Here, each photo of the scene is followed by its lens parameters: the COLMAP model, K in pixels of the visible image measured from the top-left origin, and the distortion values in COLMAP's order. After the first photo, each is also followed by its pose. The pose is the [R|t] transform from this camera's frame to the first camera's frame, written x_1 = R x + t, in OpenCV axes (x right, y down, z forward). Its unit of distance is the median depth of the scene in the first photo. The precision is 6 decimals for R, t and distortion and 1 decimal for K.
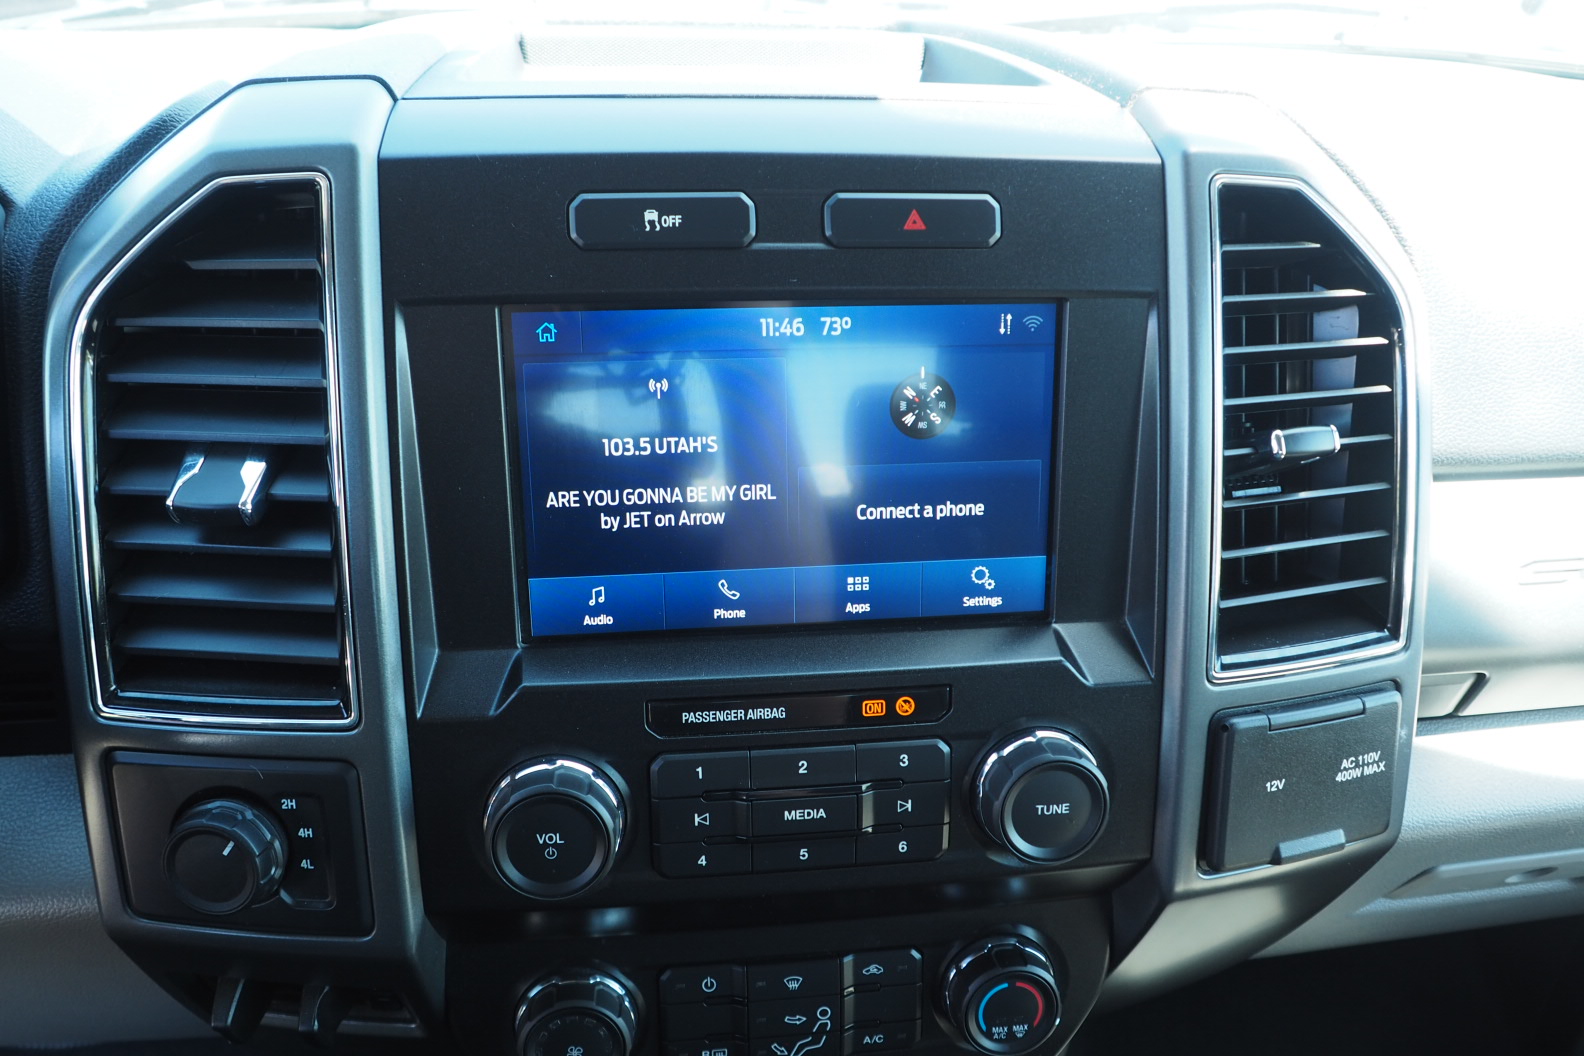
lens RADIAL K [[1117.0, 0, 792.0], [0, 1117.0, 528.0], [0, 0, 1]] dist [-0.027097, -0.001963]
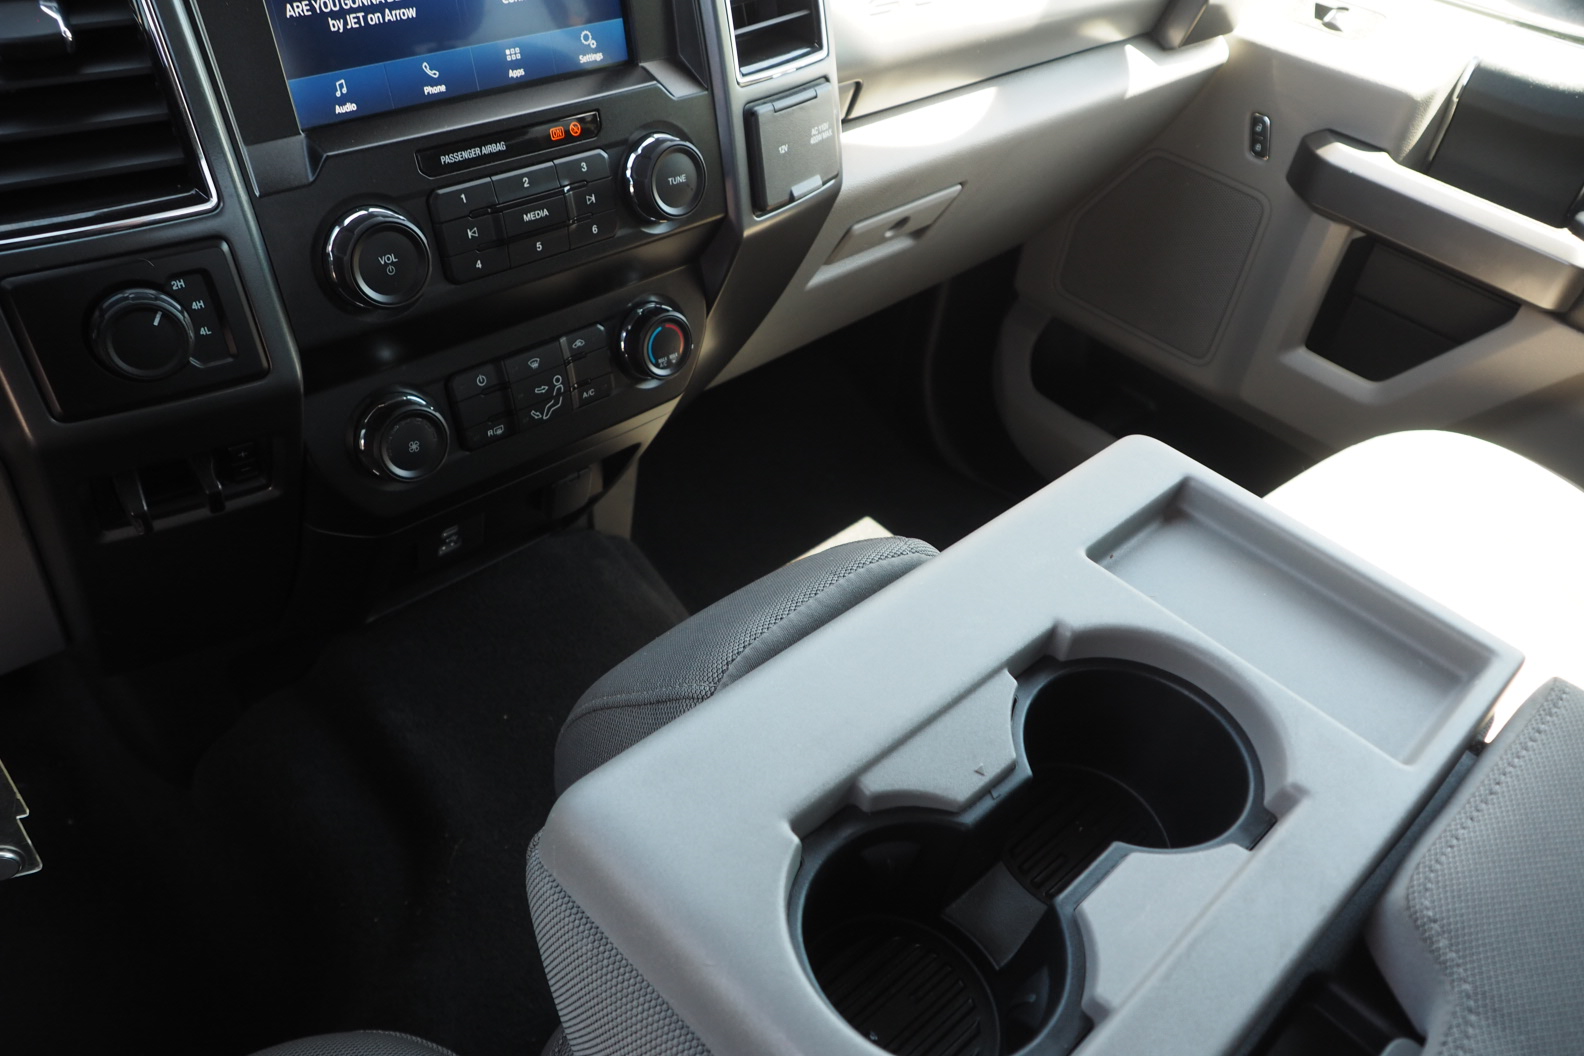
lens RADIAL K [[1117.0, 0, 792.0], [0, 1117.0, 528.0], [0, 0, 1]] dist [-0.027097, -0.001963]
pose [[0.804657, -0.350871, 0.478974, -0.555132], [0.201416, 0.920181, 0.335705, 0.207828], [-0.558532, -0.173655, 0.811102, -0.445183]]
